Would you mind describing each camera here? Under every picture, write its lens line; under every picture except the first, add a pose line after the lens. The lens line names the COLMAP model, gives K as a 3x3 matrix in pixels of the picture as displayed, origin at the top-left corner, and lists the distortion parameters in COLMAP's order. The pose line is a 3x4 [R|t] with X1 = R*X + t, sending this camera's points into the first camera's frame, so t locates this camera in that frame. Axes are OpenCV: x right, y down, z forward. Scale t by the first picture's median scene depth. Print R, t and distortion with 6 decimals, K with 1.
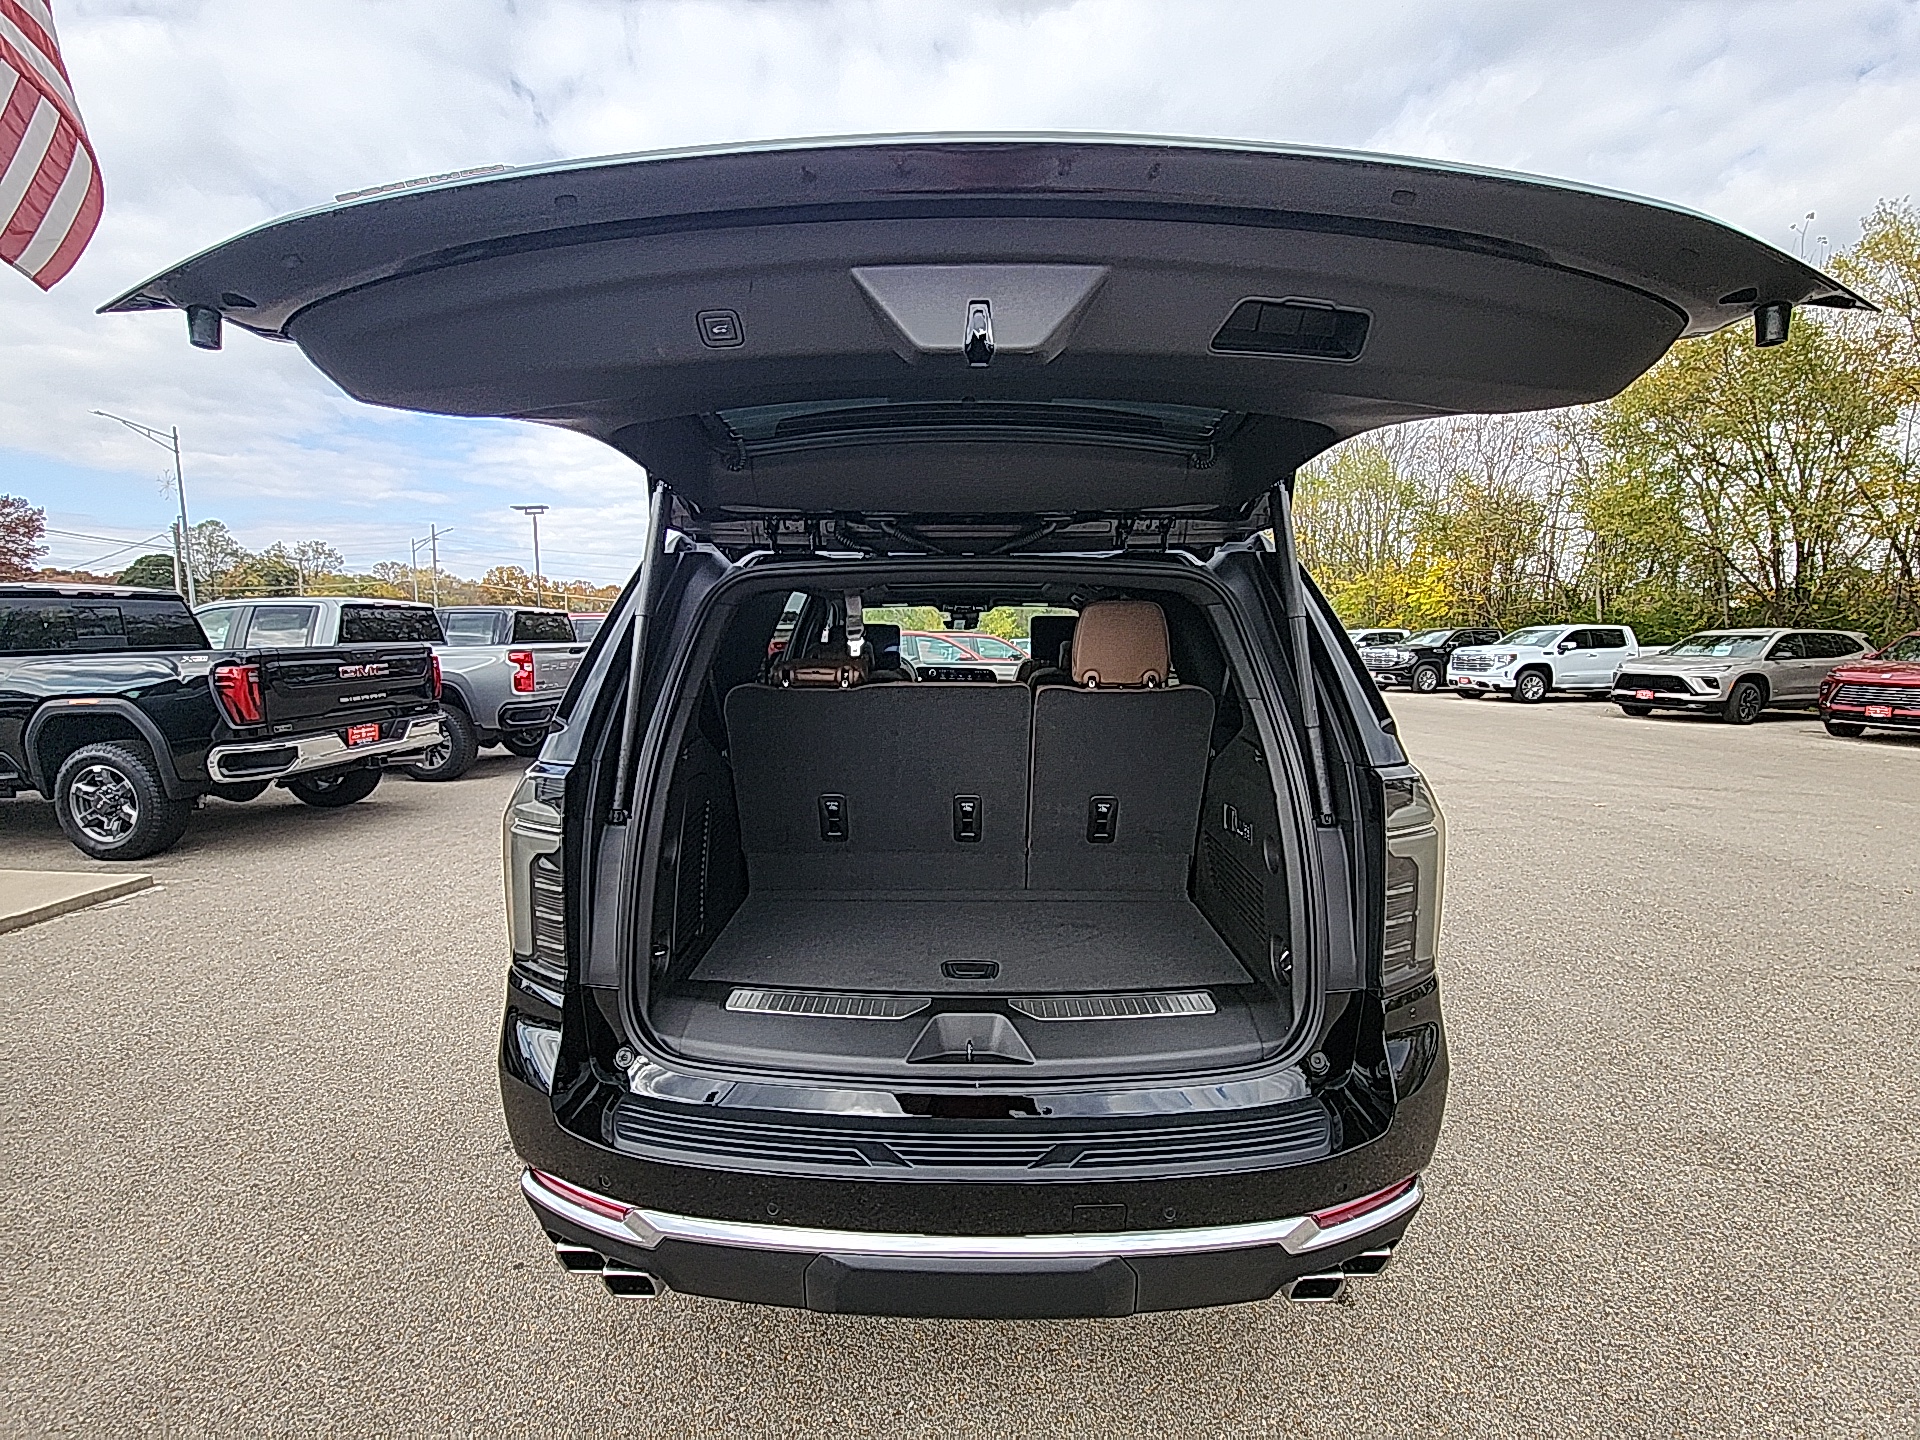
lens RADIAL K [[772.8, 0, 957.4], [0, 772.8, 707.3], [0, 0, 1]] dist [0.015168, -0.010907]
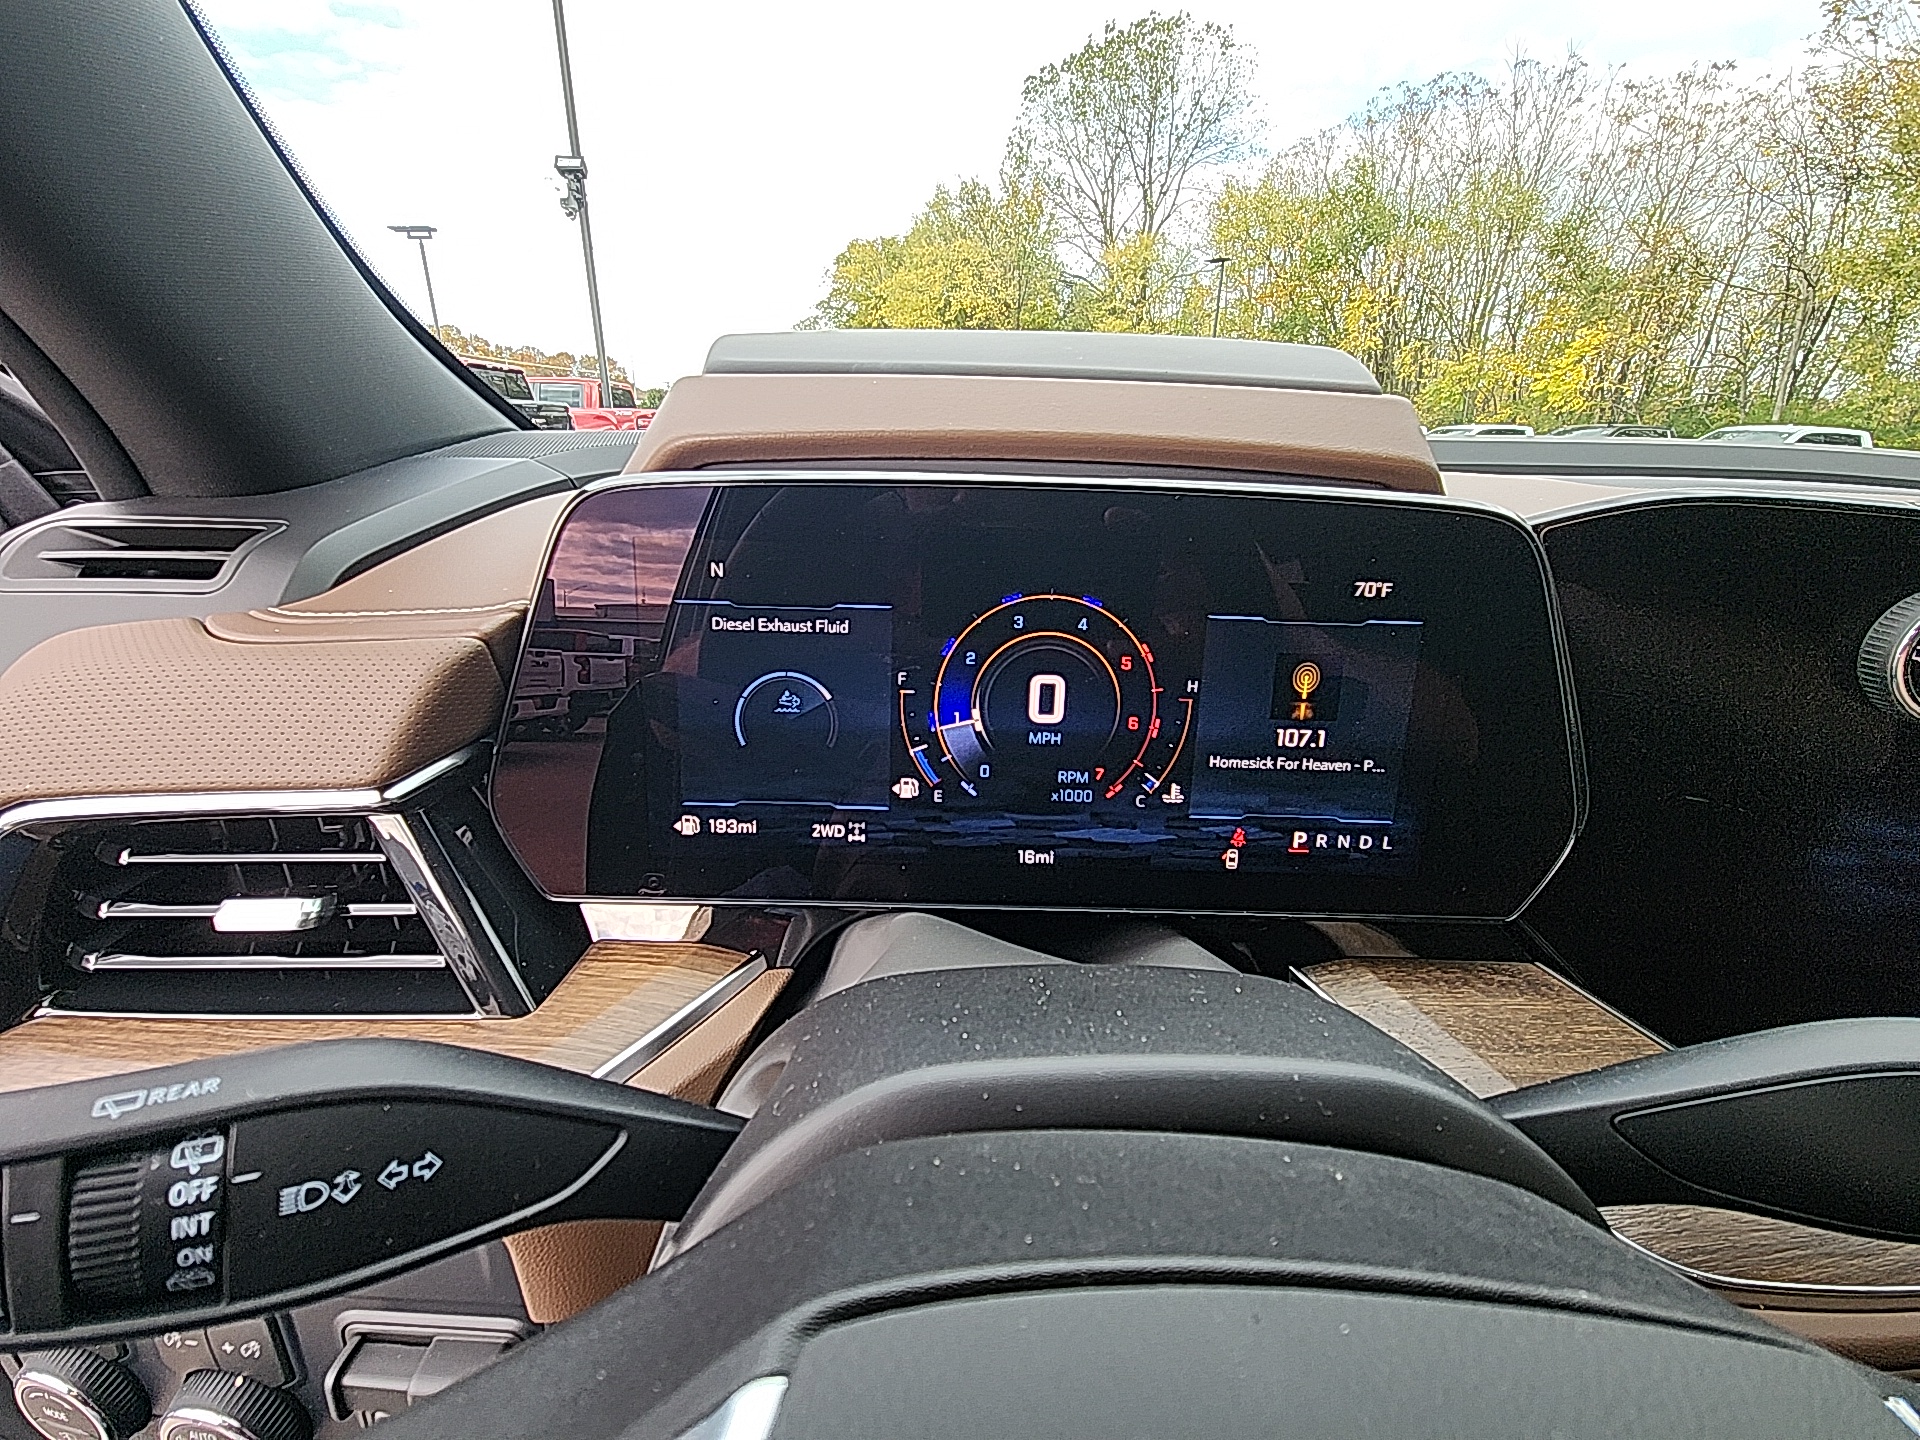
lens RADIAL K [[772.8, 0, 948.2], [0, 772.8, 708.6], [0, 0, 1]] dist [0.015168, -0.010907]
pose [[0.999555, 0.024382, 0.017172, -0.080927], [-0.027976, 0.966061, 0.256794, -0.045702], [-0.010328, -0.257160, 0.966314, 0.841362]]
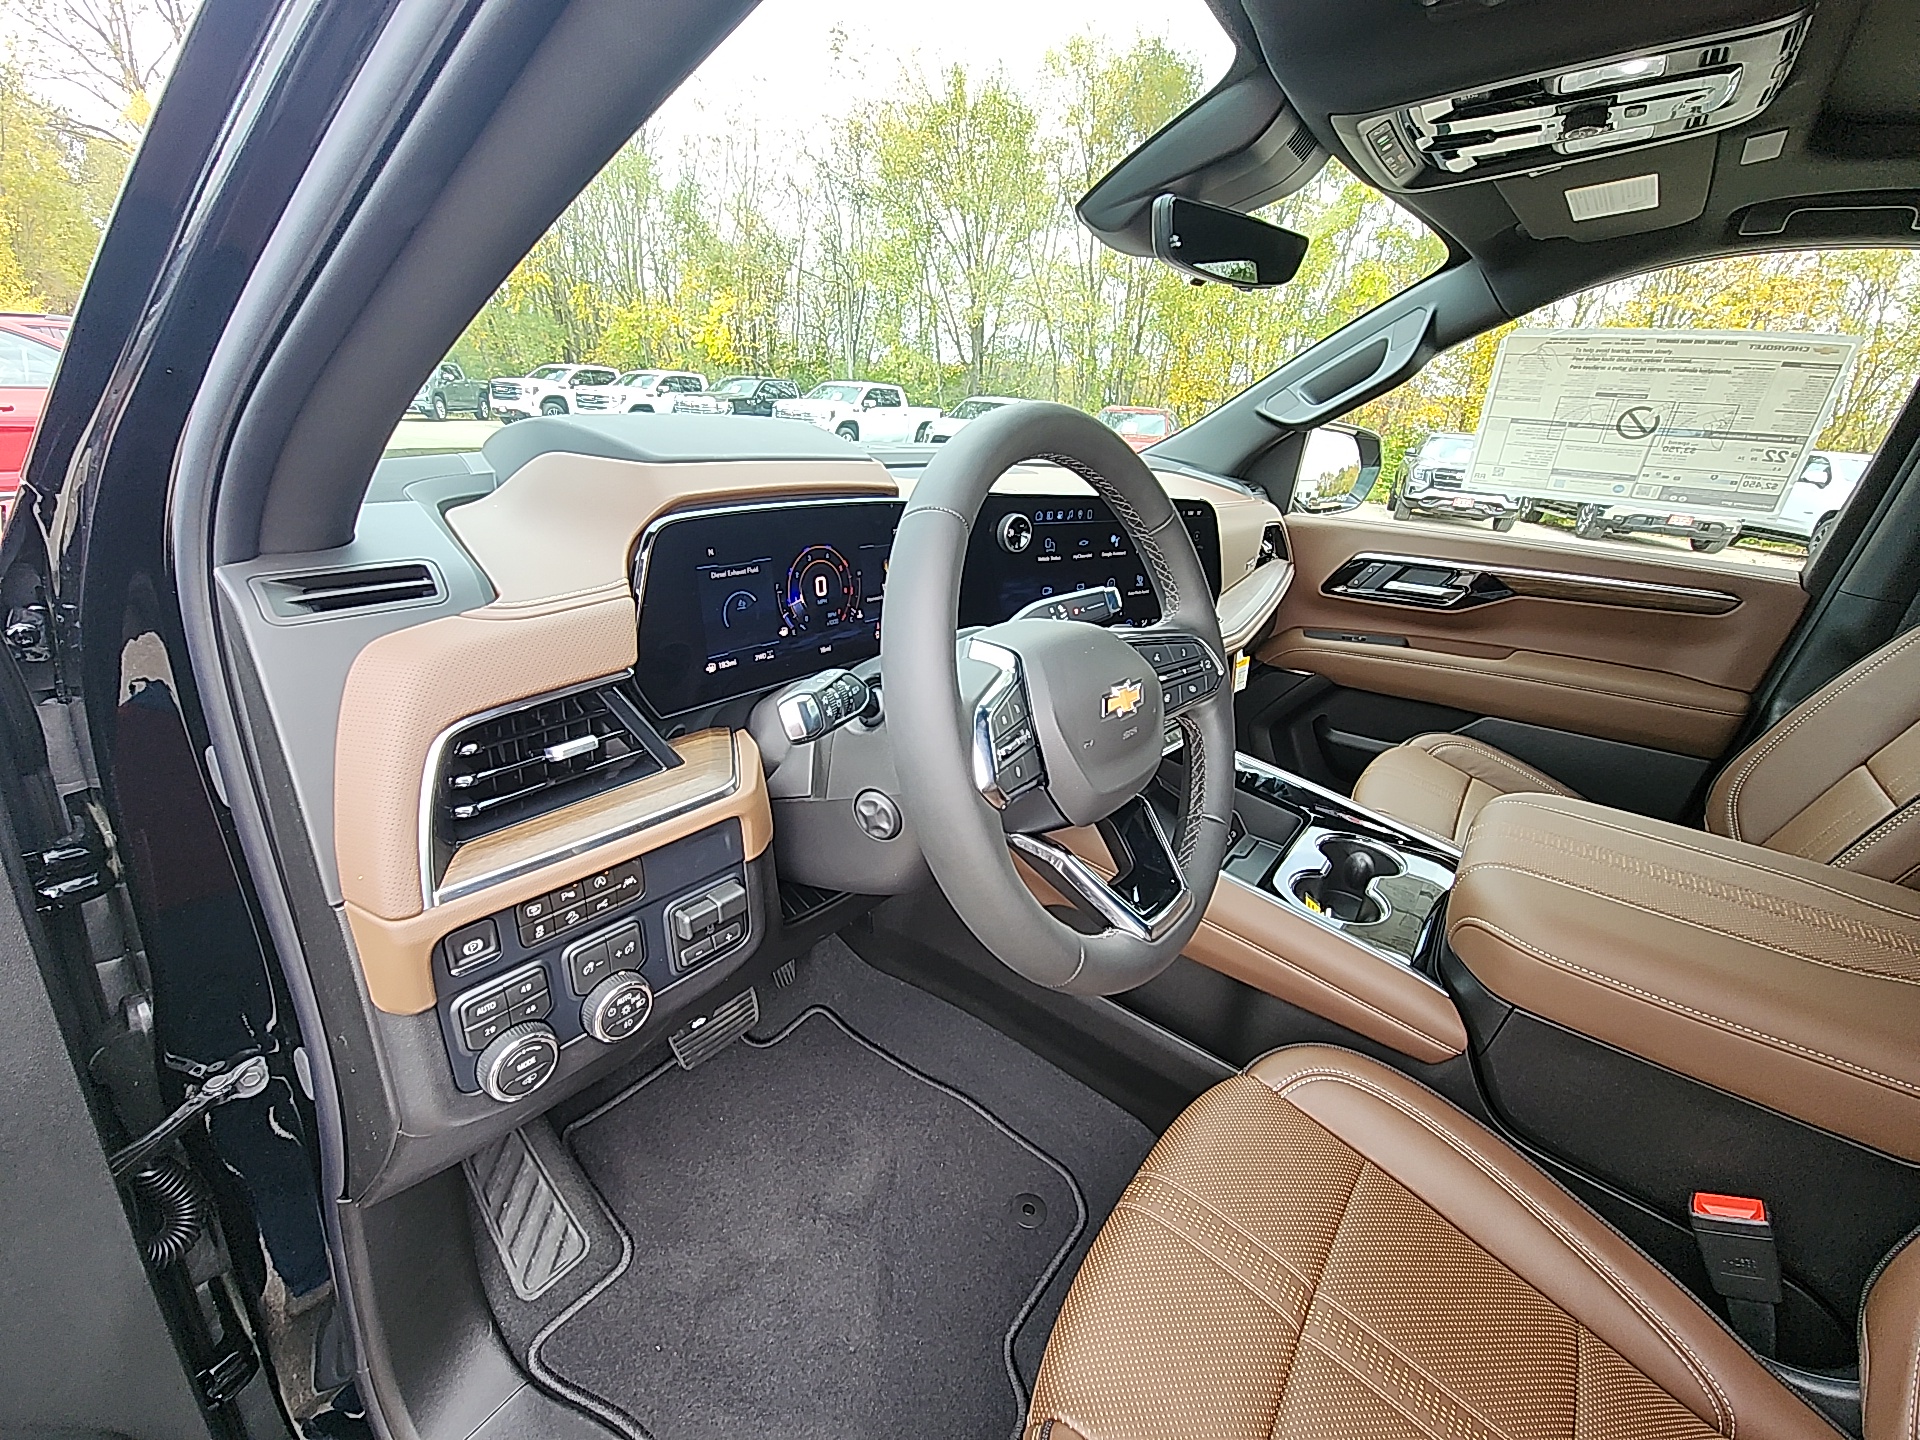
lens RADIAL K [[772.8, 0, 947.1], [0, 772.8, 699.1], [0, 0, 1]] dist [0.015168, -0.010907]
pose [[0.609249, -0.241358, 0.755356, -0.158606], [0.001876, 0.952990, 0.302995, -0.054481], [-0.792977, -0.183183, 0.581061, 0.796380]]
